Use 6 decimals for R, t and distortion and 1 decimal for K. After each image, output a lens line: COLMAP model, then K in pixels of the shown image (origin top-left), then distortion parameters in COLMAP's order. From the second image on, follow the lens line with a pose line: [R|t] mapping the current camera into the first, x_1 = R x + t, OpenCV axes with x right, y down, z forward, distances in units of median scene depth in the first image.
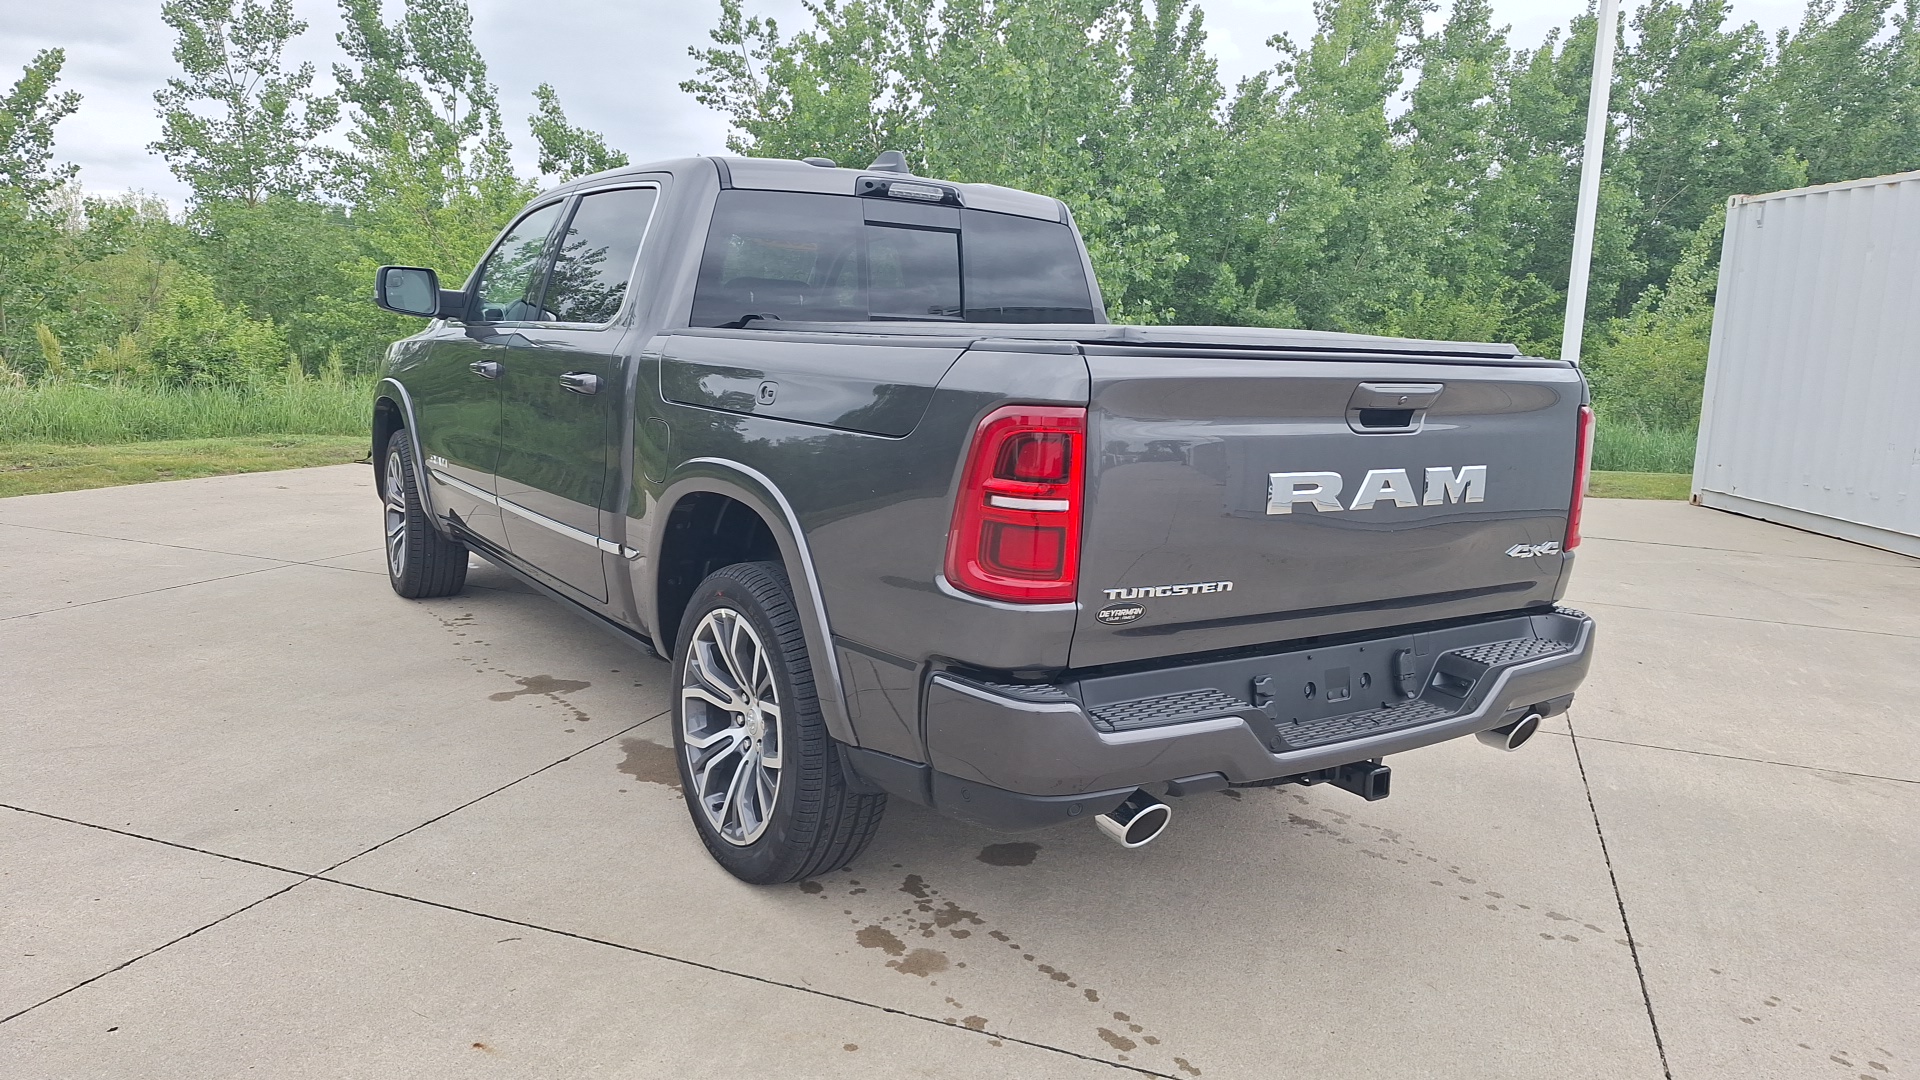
lens RADIAL K [[1289.6, 0, 960.0], [0, 1289.6, 540.0], [0, 0, 1]] dist [0.005827, 0.137650]
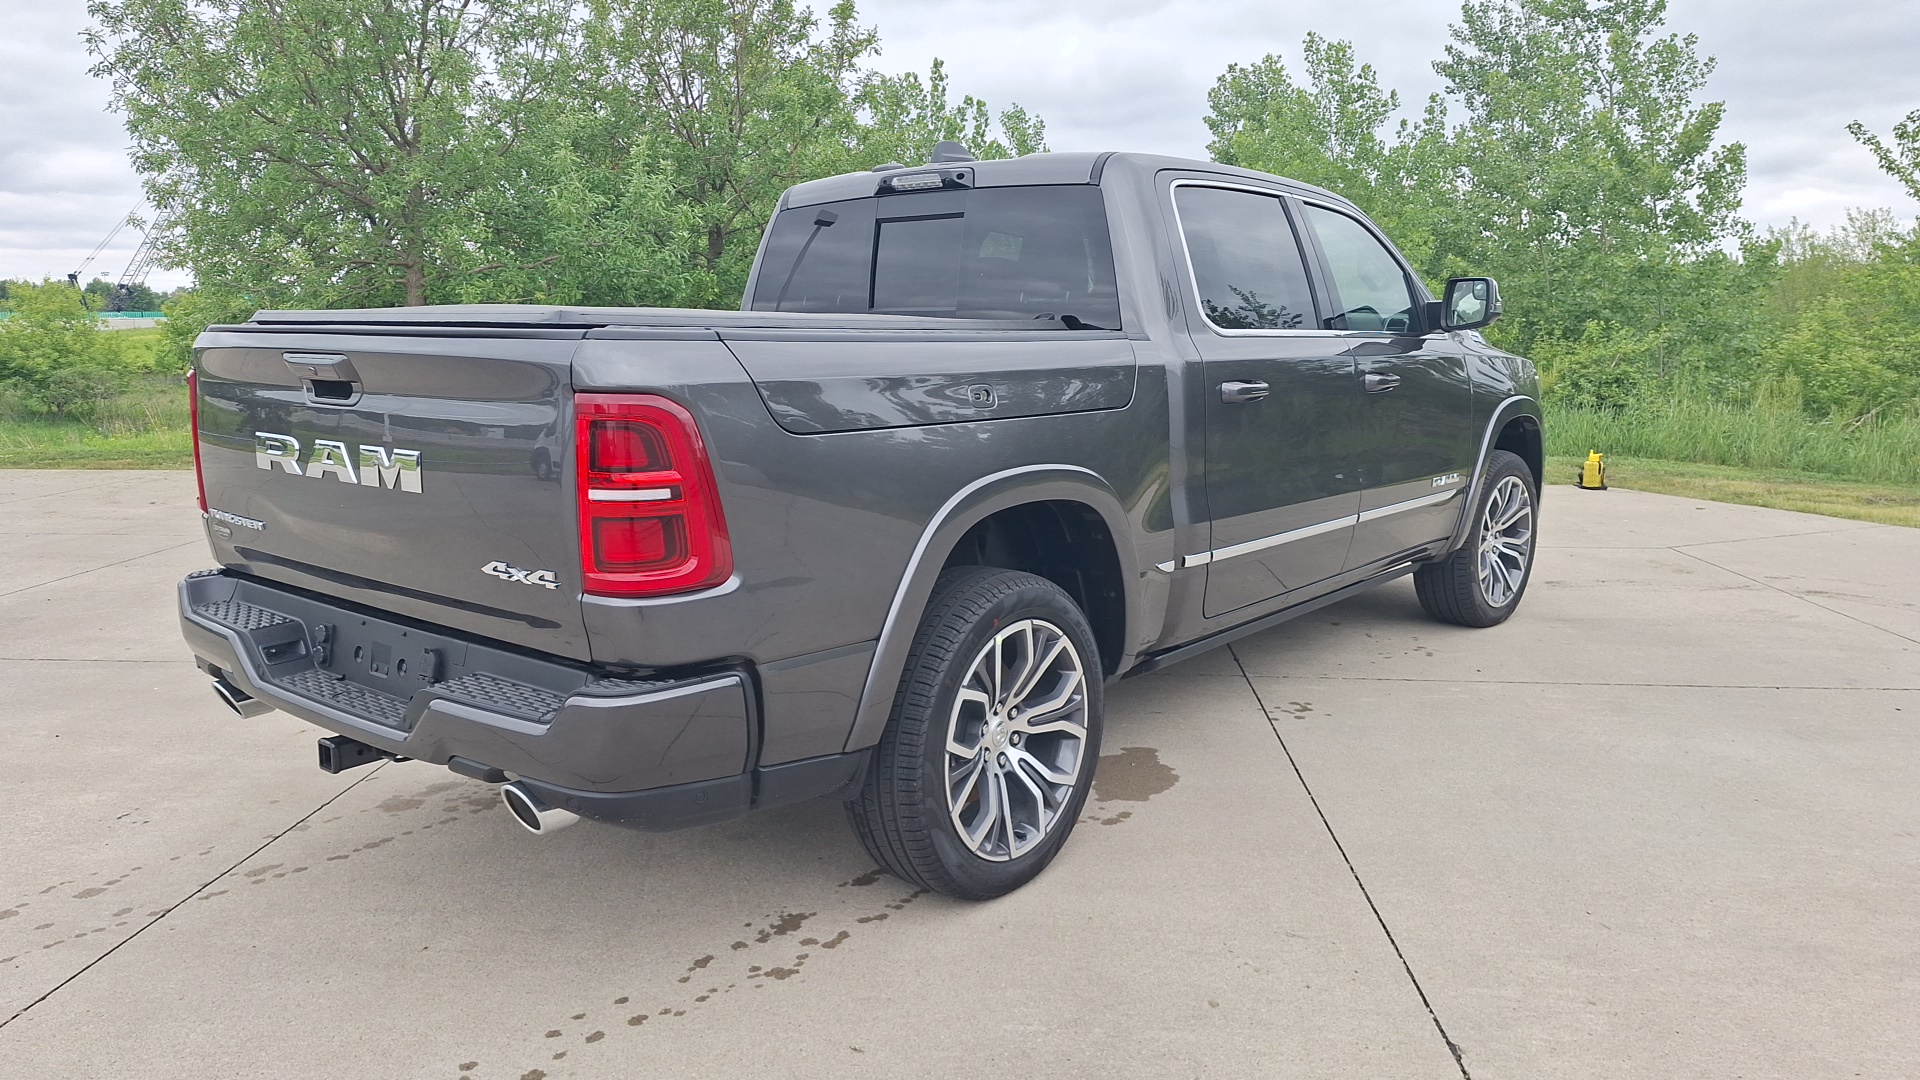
lens RADIAL K [[1314.3, 0, 981.9], [0, 1314.3, 542.7], [0, 0, 1]] dist [0.082140, -0.106458]
pose [[0.281084, 0.111452, -0.953189, 1.378778], [-0.137896, 0.987617, 0.074813, -0.116560], [0.949724, 0.110413, 0.292973, 1.121173]]
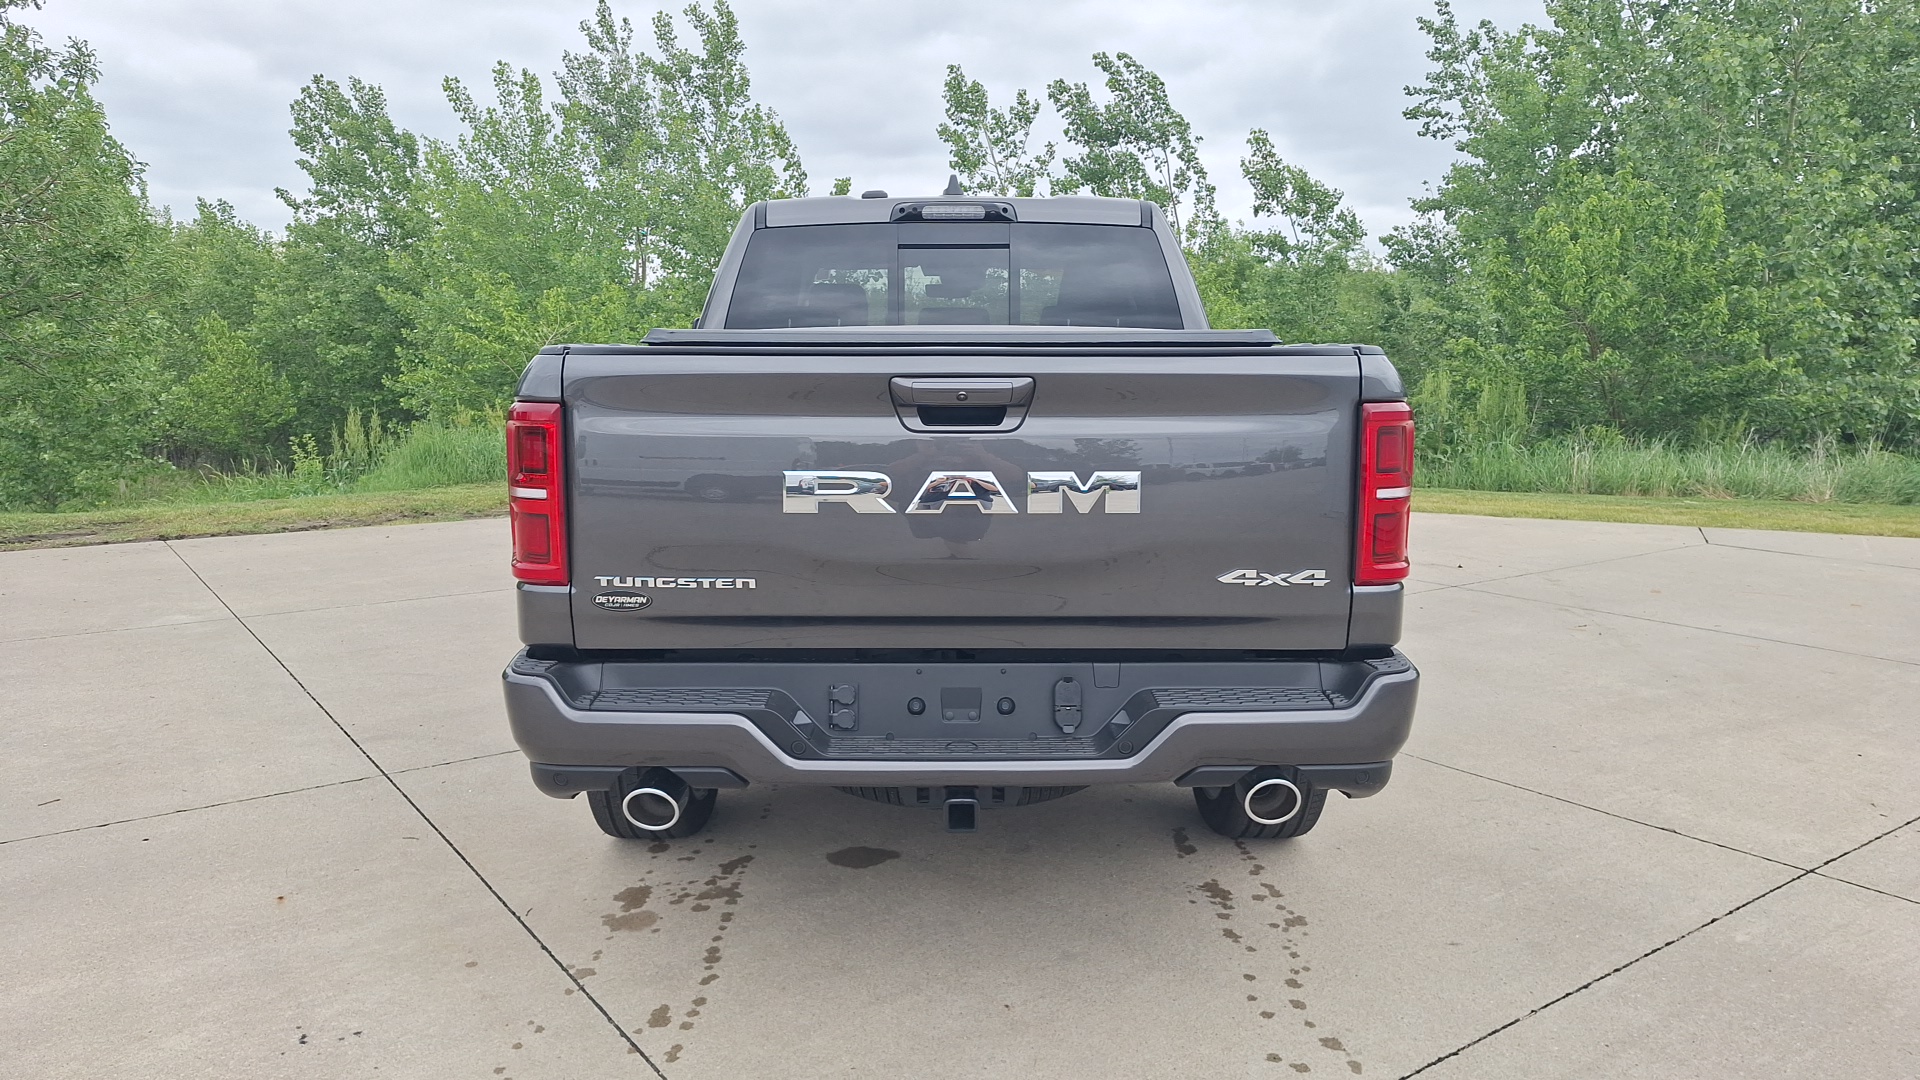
lens RADIAL K [[1295.1, 0, 956.9], [0, 1295.1, 547.6], [0, 0, 1]] dist [0.090301, -0.119100]
pose [[0.825309, 0.036253, -0.563517, 0.799803], [-0.050461, 0.998679, -0.009655, 0.008373], [0.562423, 0.036404, 0.826048, 0.227099]]
